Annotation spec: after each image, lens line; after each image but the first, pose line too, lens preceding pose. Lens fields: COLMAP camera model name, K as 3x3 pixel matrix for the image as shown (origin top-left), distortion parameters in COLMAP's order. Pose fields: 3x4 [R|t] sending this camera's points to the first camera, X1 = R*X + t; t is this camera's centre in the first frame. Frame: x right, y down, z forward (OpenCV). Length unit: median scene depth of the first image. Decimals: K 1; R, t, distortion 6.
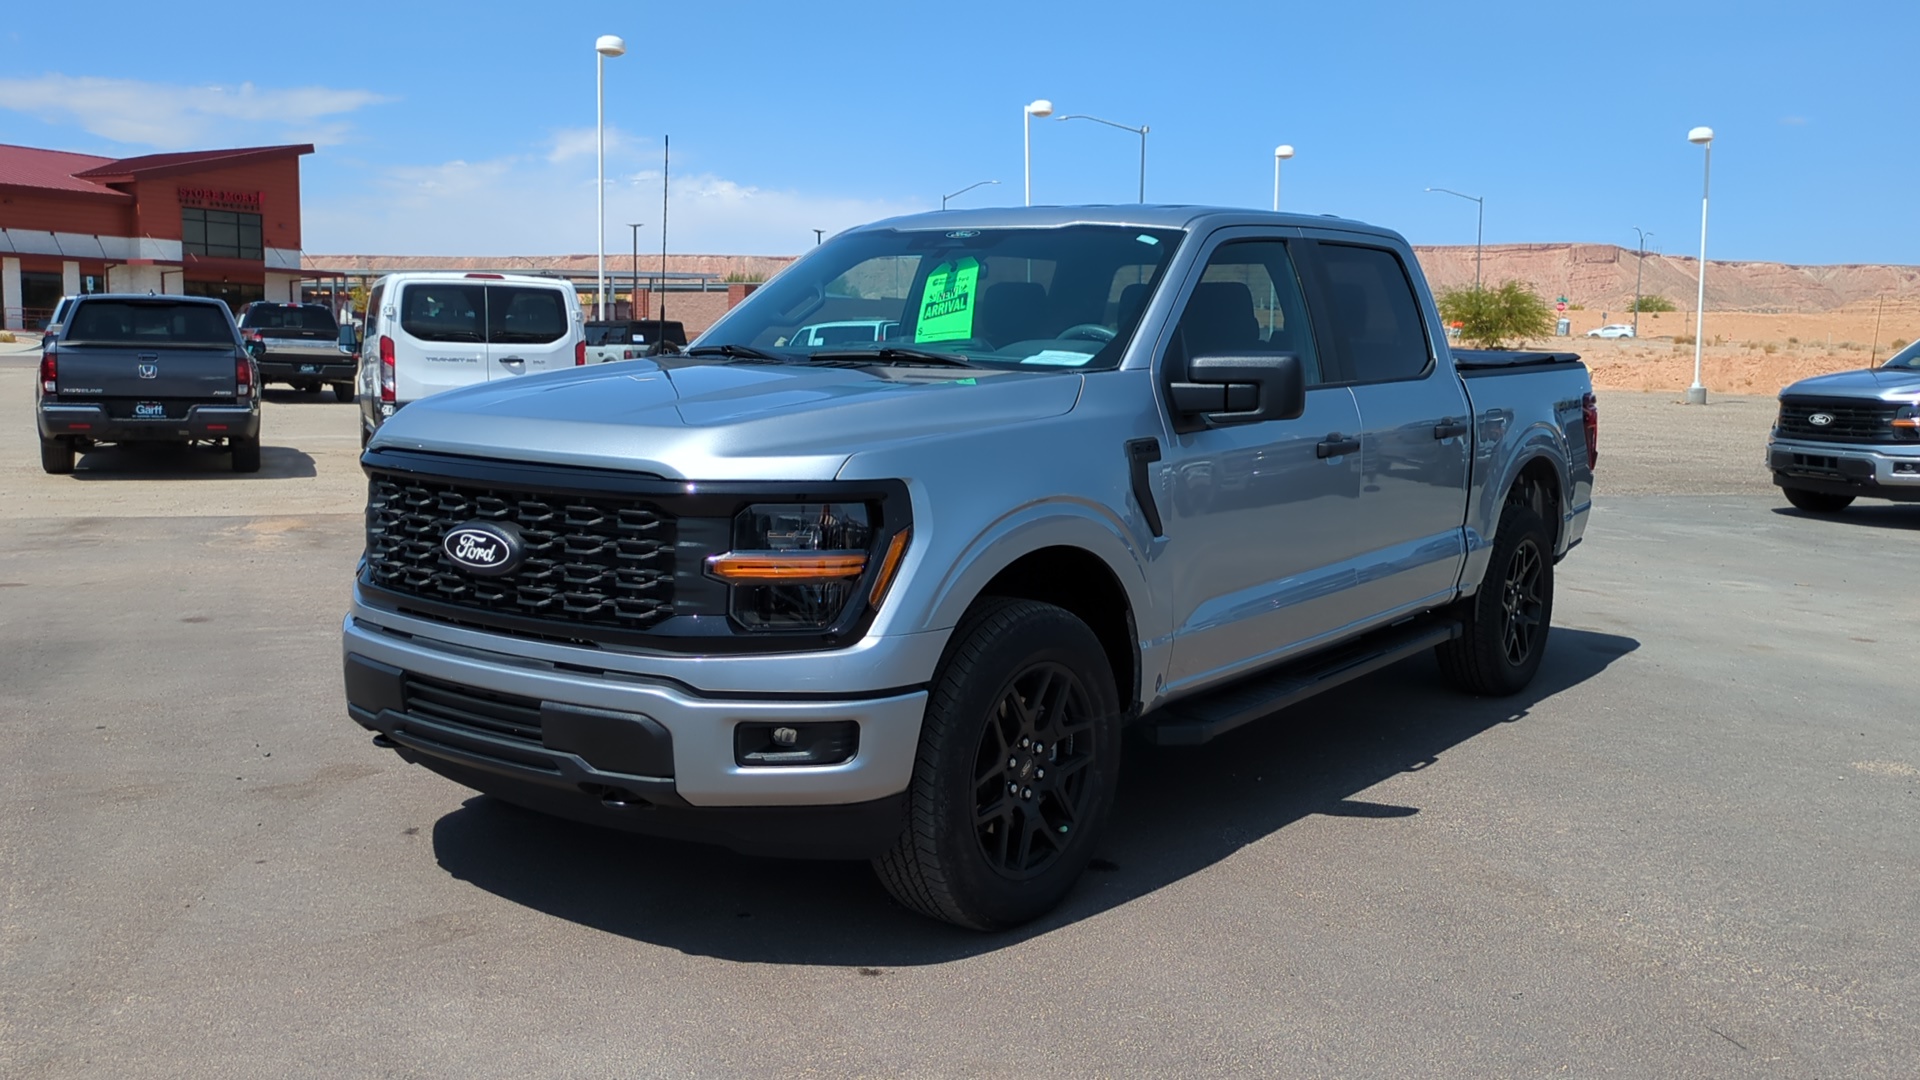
lens RADIAL K [[1650.7, 0, 987.5], [0, 1650.7, 544.1], [0, 0, 1]] dist [0.057304, -0.075821]
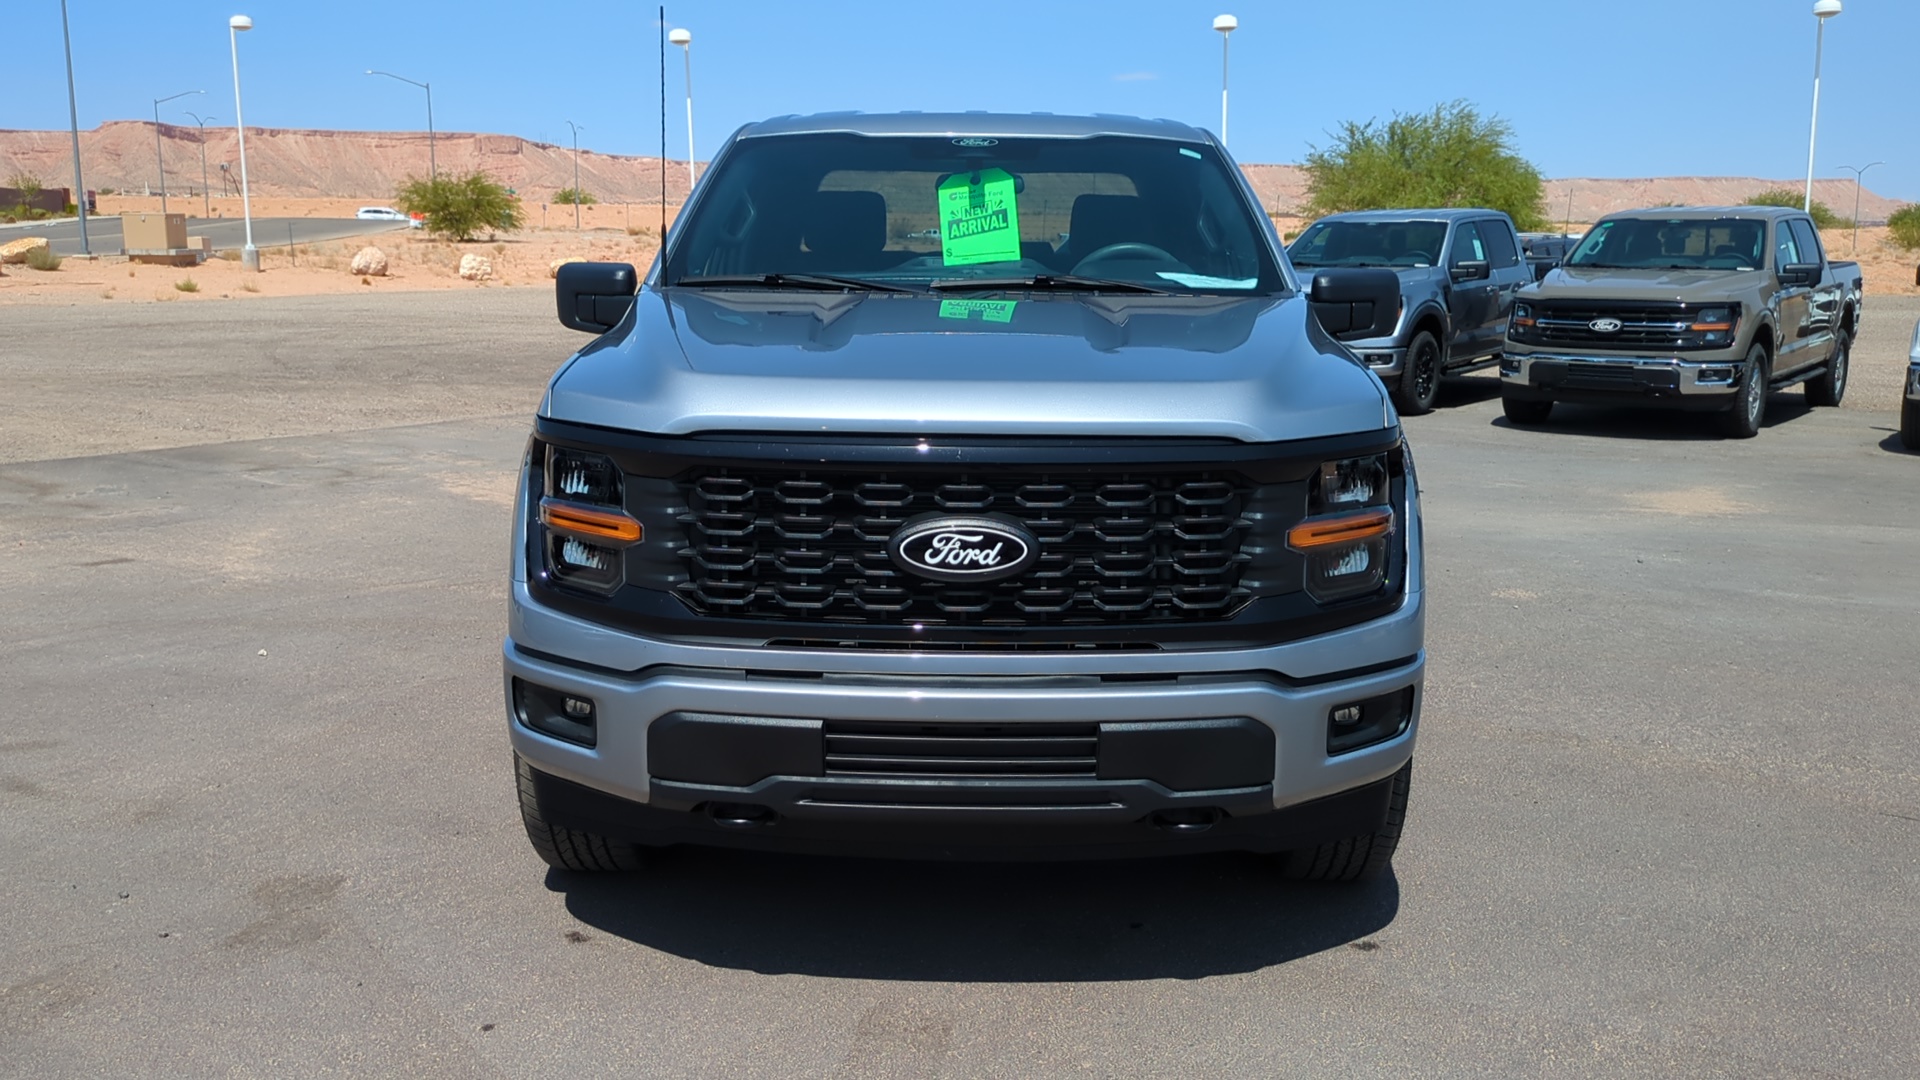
lens RADIAL K [[1650.7, 0, 979.1], [0, 1650.7, 543.5], [0, 0, 1]] dist [0.057304, -0.075821]
pose [[0.811522, -0.115940, 0.572704, -0.693385], [0.079111, 0.992894, 0.088903, -0.064306], [-0.578942, -0.026840, 0.814927, 0.329448]]
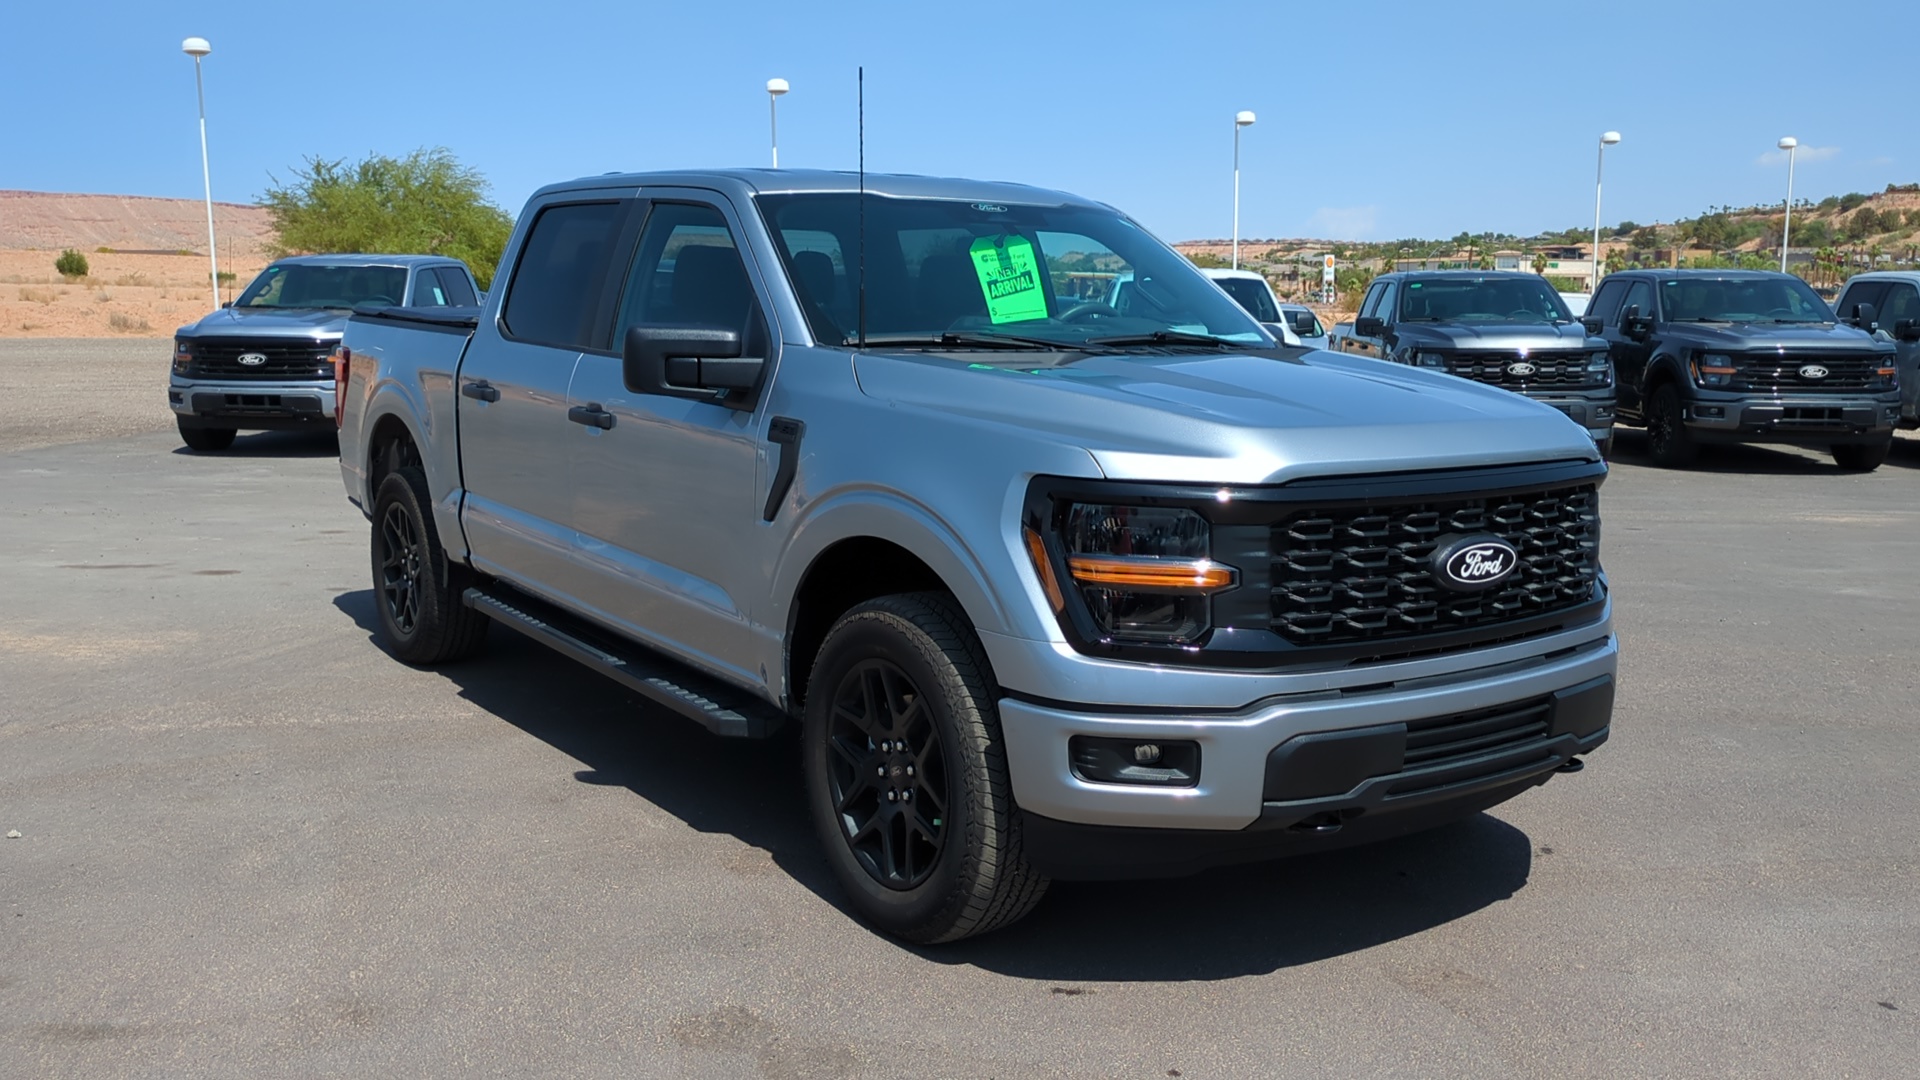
lens RADIAL K [[1650.7, 0, 993.3], [0, 1650.7, 540.7], [0, 0, 1]] dist [0.057304, -0.075821]
pose [[0.305897, -0.151224, 0.939978, -1.181859], [0.109220, 0.986360, 0.123142, -0.144772], [-0.945779, 0.064995, 0.318241, 0.888137]]
